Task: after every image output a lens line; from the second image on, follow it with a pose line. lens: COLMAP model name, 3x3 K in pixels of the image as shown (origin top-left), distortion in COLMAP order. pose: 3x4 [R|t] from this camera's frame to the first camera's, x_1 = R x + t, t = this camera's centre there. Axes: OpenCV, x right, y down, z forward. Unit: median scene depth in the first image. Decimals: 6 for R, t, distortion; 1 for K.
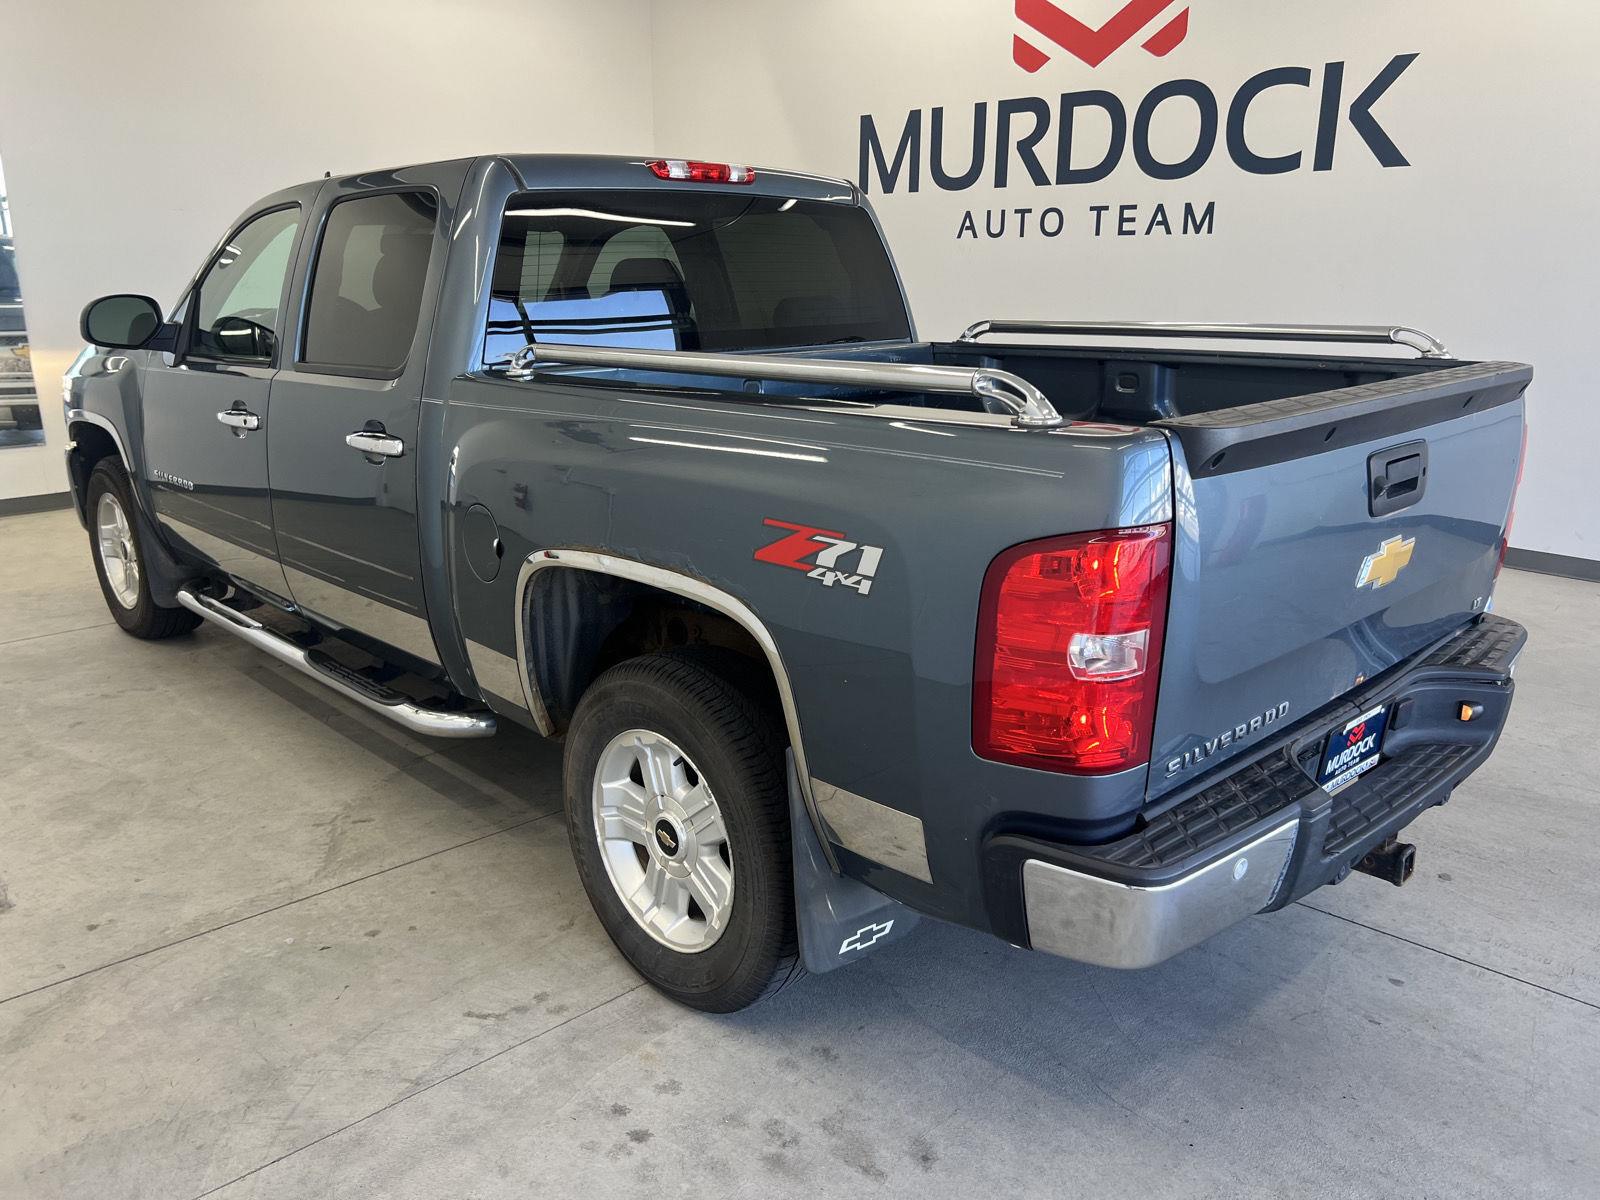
lens RADIAL K [[1167.3, 0, 837.3], [0, 1167.3, 595.5], [0, 0, 1]] dist [0.014960, -0.000445]
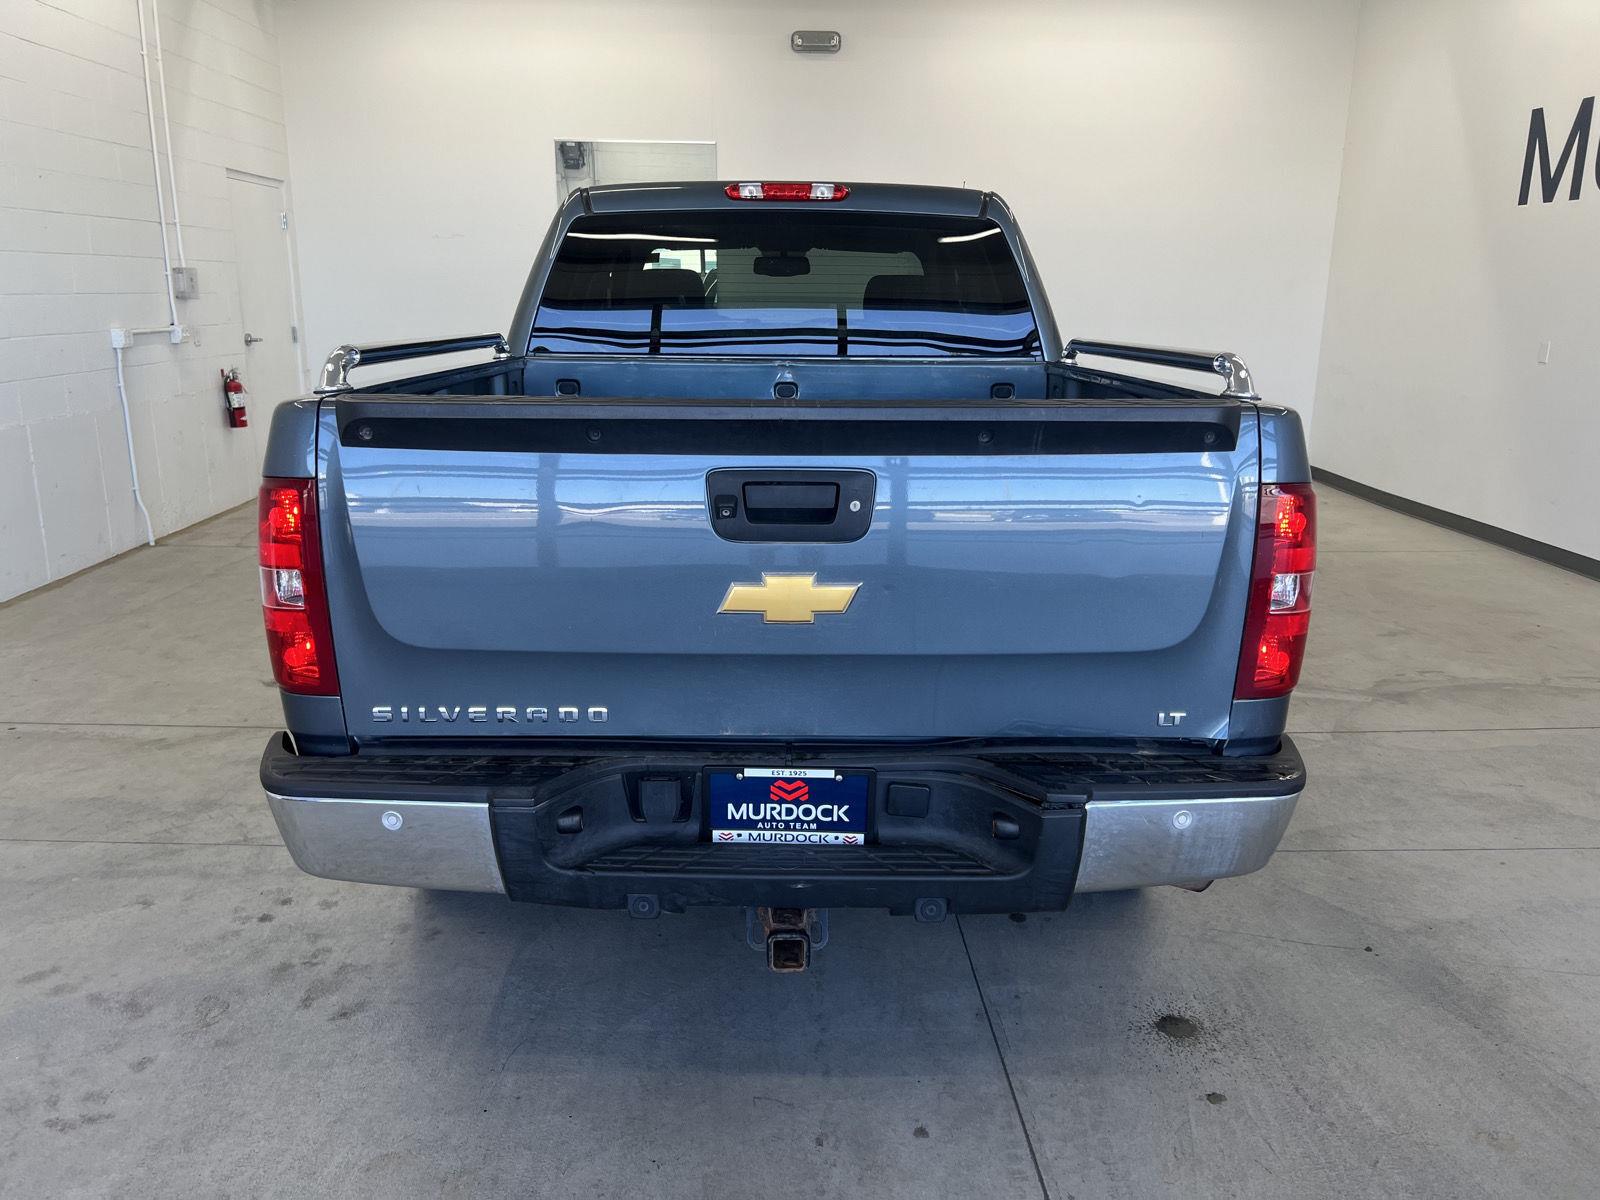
lens RADIAL K [[1199.0, 0, 863.6], [0, 1199.0, 602.5], [0, 0, 1]] dist [0.011200, 0.009144]
pose [[0.736261, 0.174017, -0.653940, 1.002963], [-0.193143, 0.980211, 0.043382, -0.067807], [0.648548, 0.094364, 0.755302, 0.326286]]
